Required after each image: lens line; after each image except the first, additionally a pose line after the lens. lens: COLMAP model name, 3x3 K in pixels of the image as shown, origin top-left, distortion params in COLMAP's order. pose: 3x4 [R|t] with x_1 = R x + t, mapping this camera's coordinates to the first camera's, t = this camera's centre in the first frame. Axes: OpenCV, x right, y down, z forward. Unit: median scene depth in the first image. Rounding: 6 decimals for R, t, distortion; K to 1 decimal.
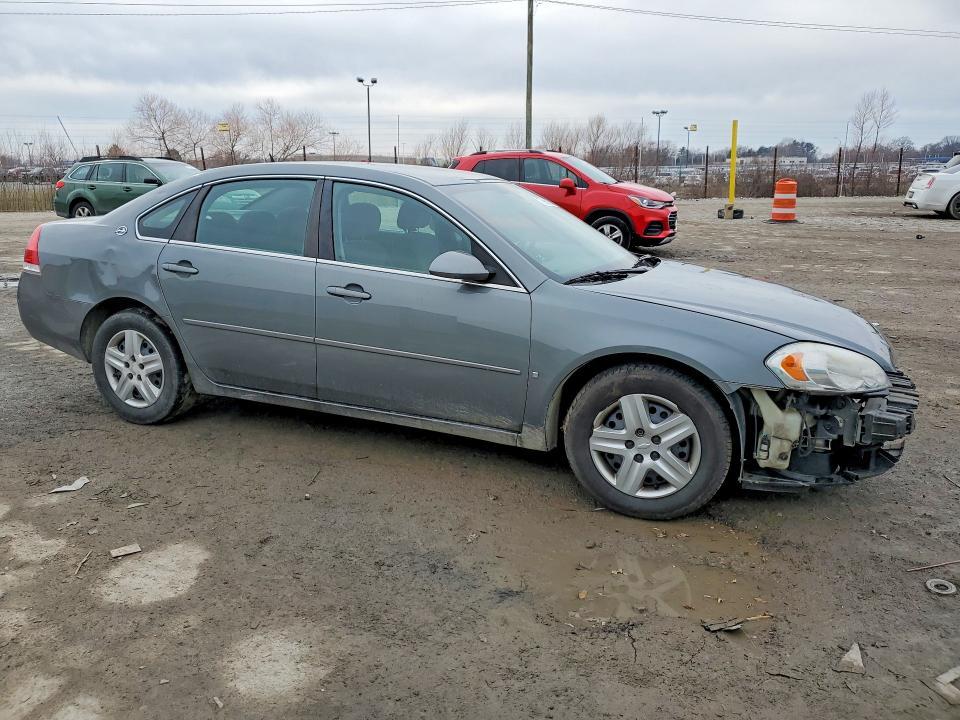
lens RADIAL K [[750.1, 0, 463.8], [0, 750.1, 341.9], [0, 0, 1]] dist [0.012049, -0.003474]
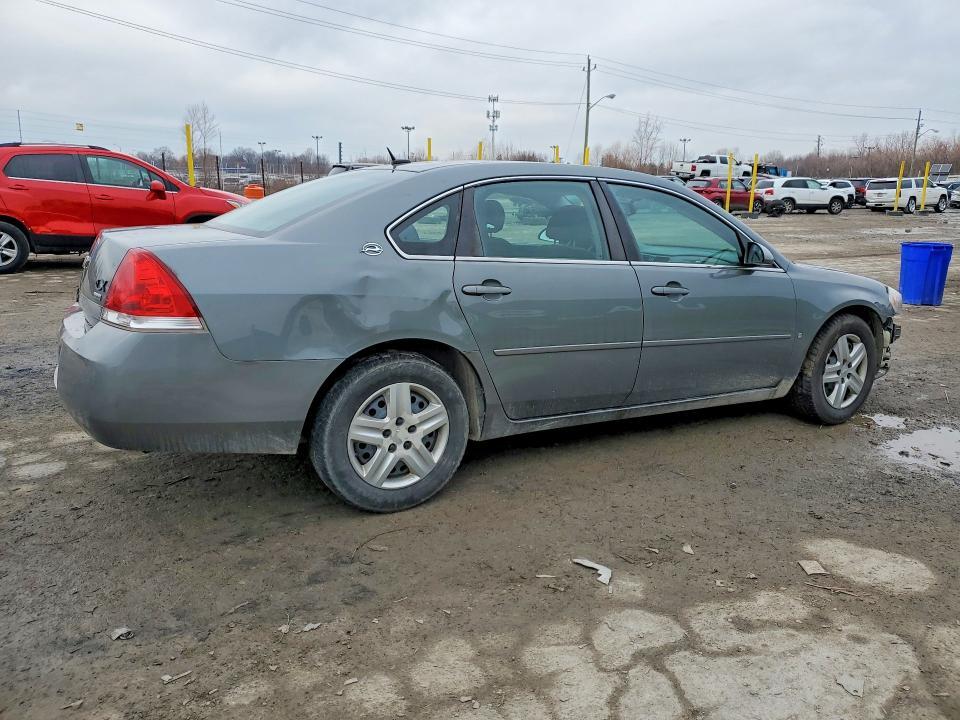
lens RADIAL K [[750.1, 0, 463.8], [0, 750.1, 341.9], [0, 0, 1]] dist [0.012049, -0.003474]
pose [[0.622272, -0.154439, 0.767415, -0.997883], [0.160557, 0.984683, 0.067972, -0.099177], [-0.766158, 0.080917, 0.637537, 0.499640]]
